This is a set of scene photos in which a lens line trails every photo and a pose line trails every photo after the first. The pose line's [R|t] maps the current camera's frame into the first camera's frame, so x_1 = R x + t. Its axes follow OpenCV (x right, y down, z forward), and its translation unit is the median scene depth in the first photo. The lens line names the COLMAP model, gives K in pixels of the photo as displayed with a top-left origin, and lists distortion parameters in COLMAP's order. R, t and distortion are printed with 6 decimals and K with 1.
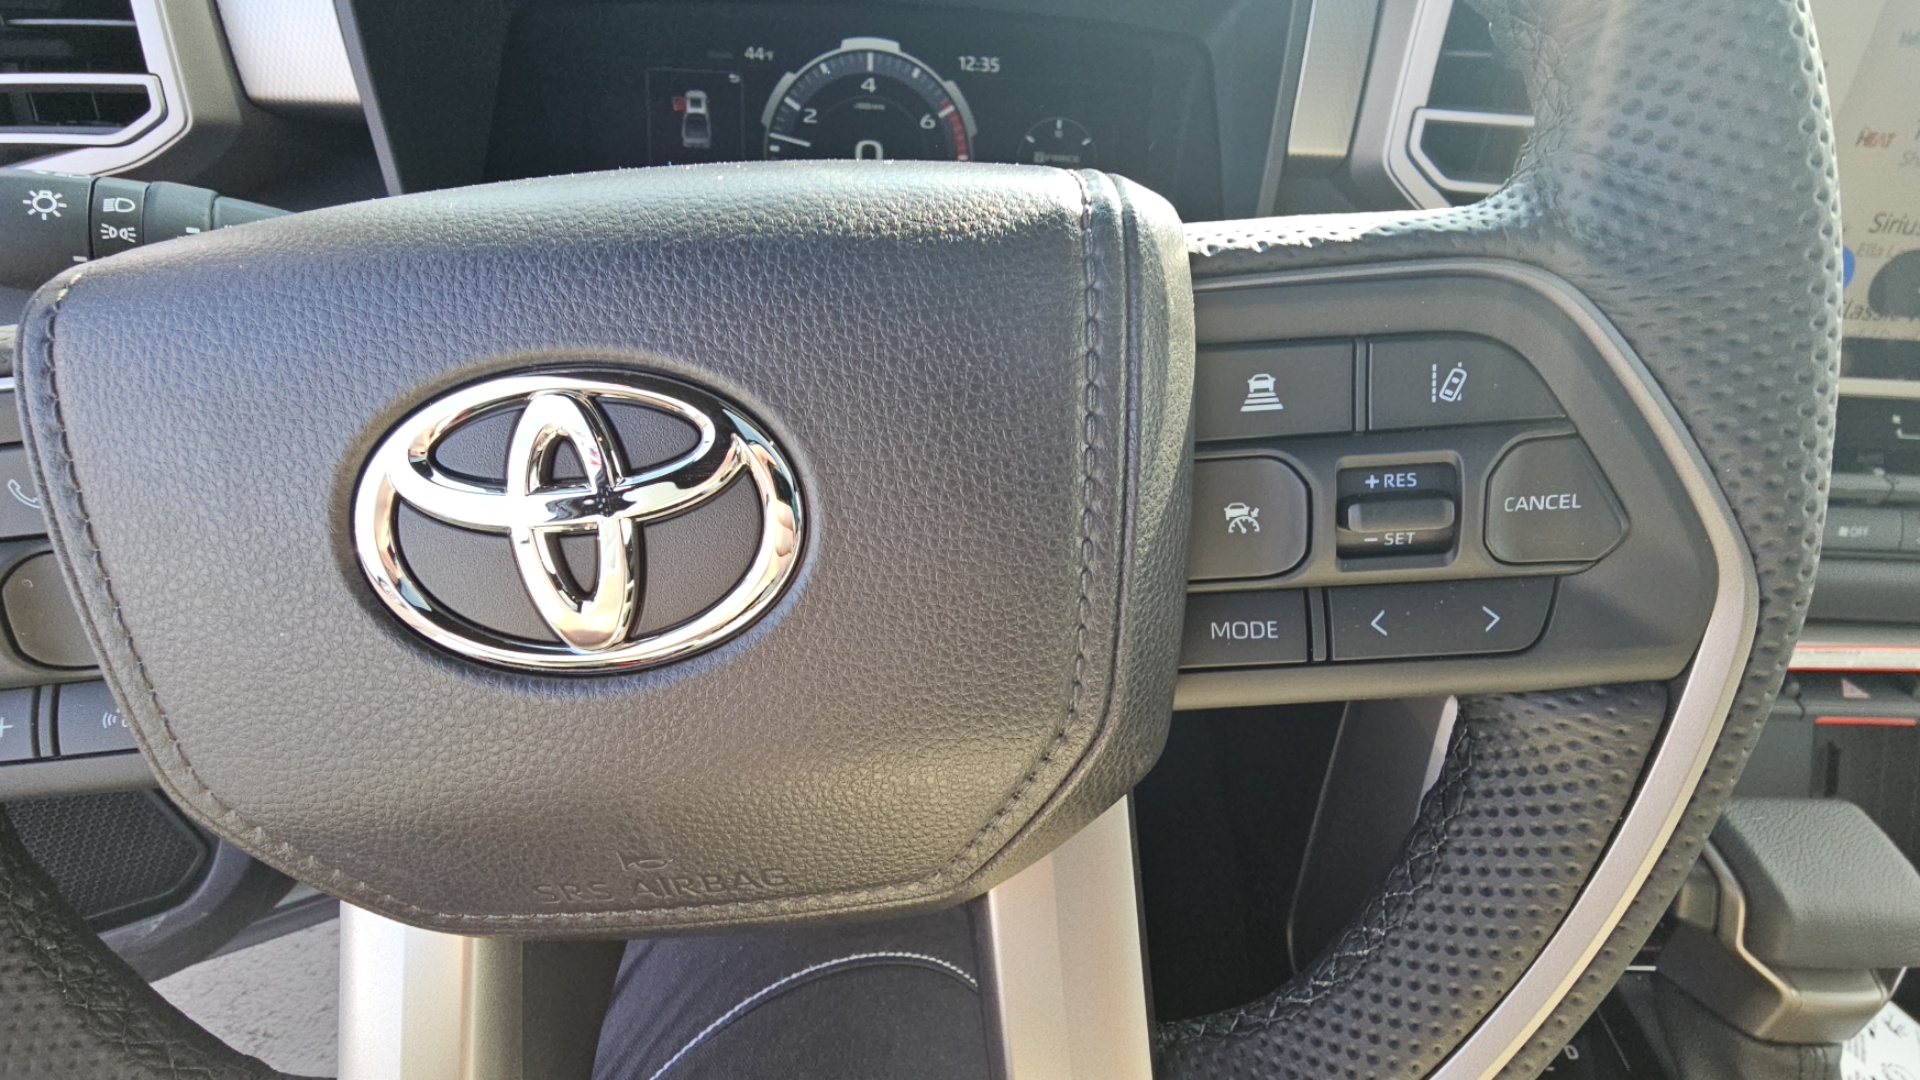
lens RADIAL K [[862.9, 0, 980.3], [0, 862.9, 540.5], [0, 0, 1]] dist [0.017667, -0.014467]
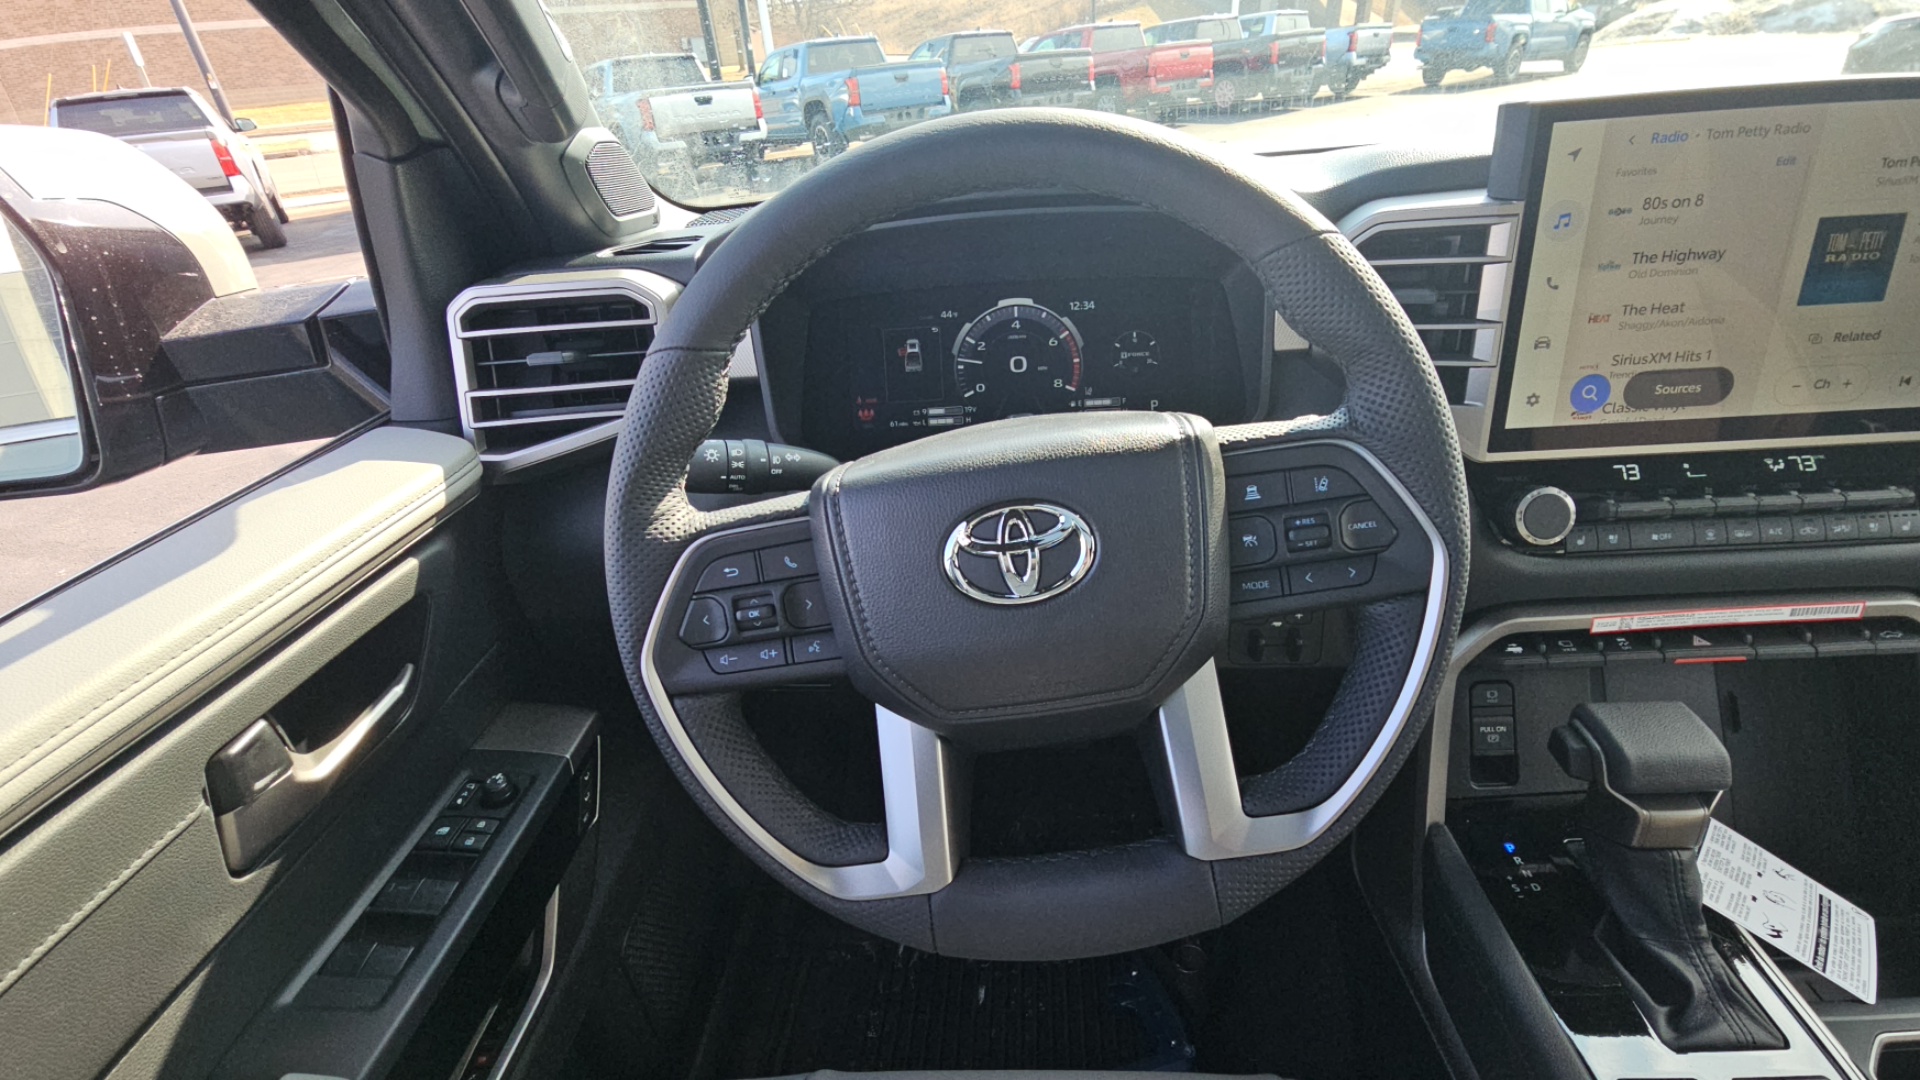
lens RADIAL K [[859.8, 0, 982.3], [0, 859.8, 543.9], [0, 0, 1]] dist [0.008204, -0.007661]
pose [[0.993115, -0.086493, -0.079008, -0.141782], [0.075447, 0.988180, -0.133450, 0.141450], [0.089616, 0.126571, 0.987901, -0.812142]]
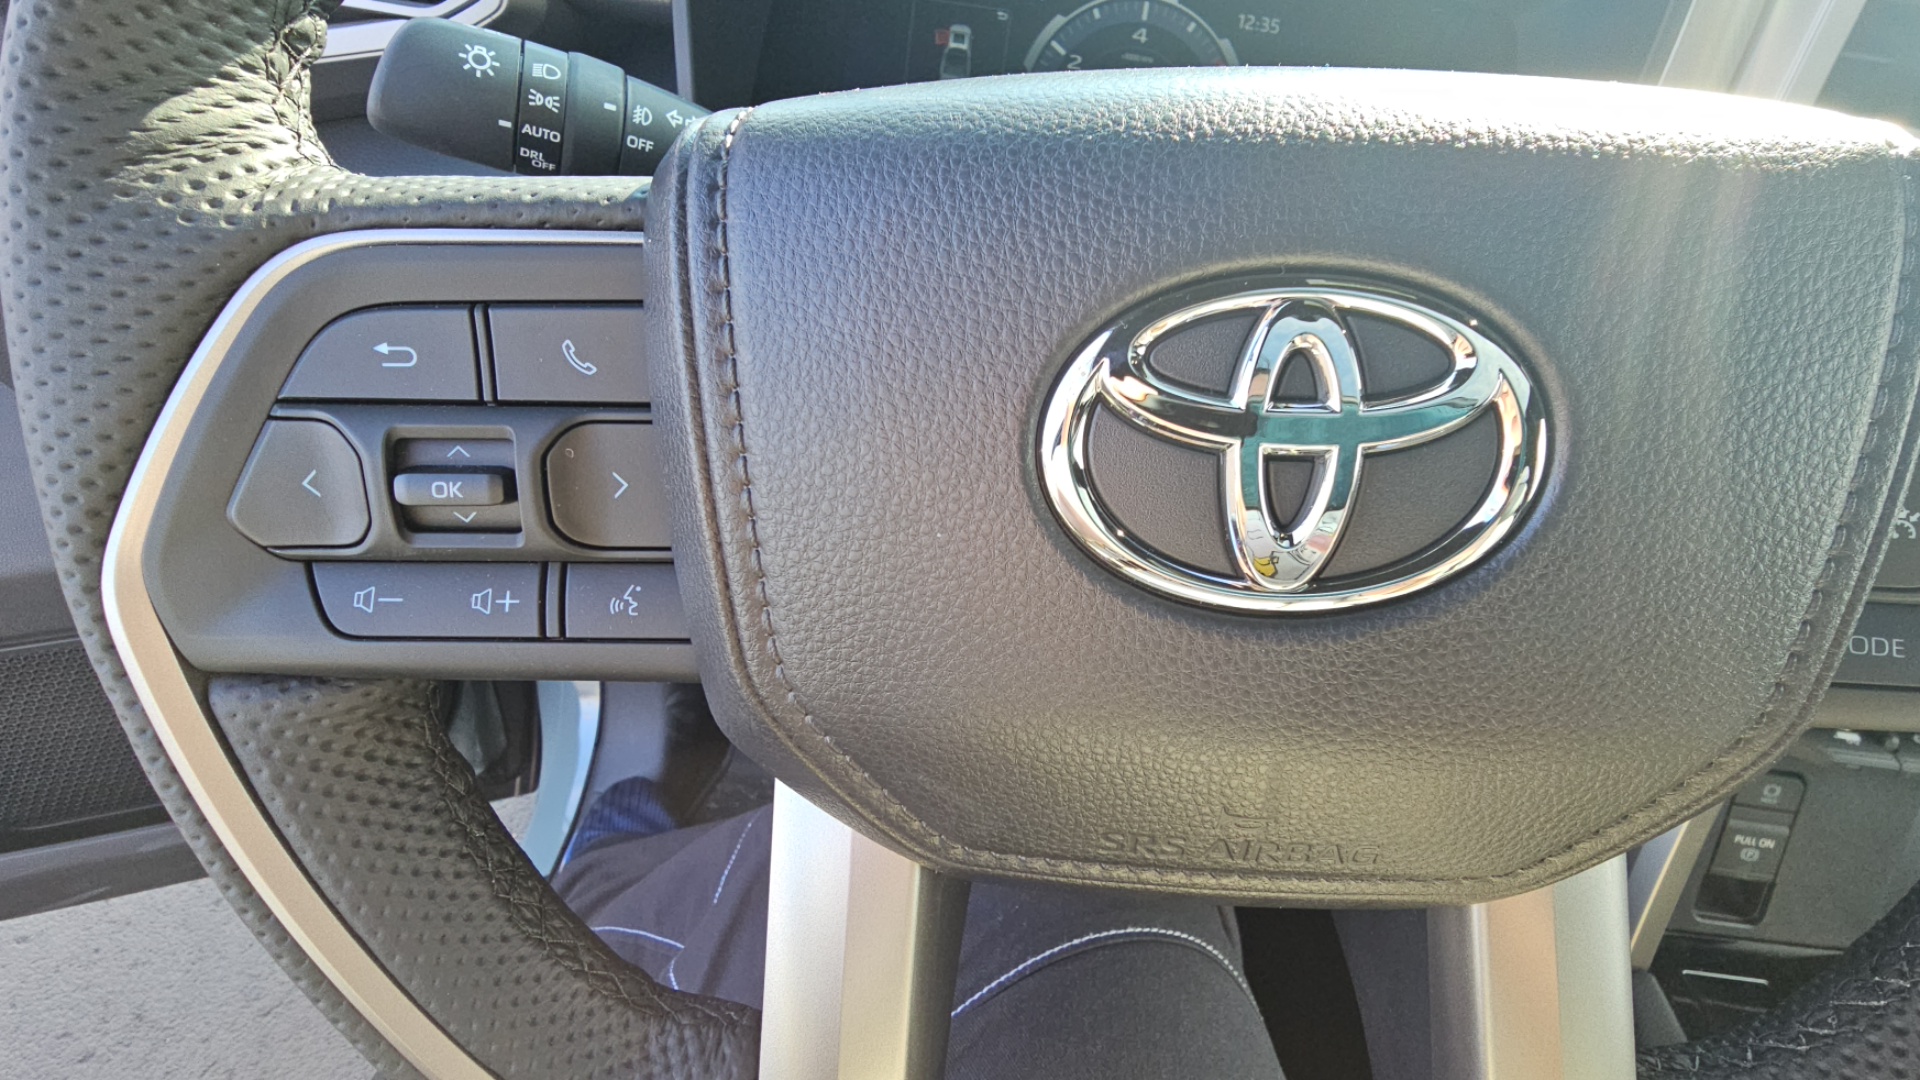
lens RADIAL K [[859.8, 0, 982.3], [0, 859.8, 543.9], [0, 0, 1]] dist [0.008204, -0.007661]
pose [[0.993976, 0.106310, -0.026652, -0.311505], [-0.105533, 0.993992, 0.029034, 0.036693], [0.029579, -0.026047, 0.999223, 0.036335]]
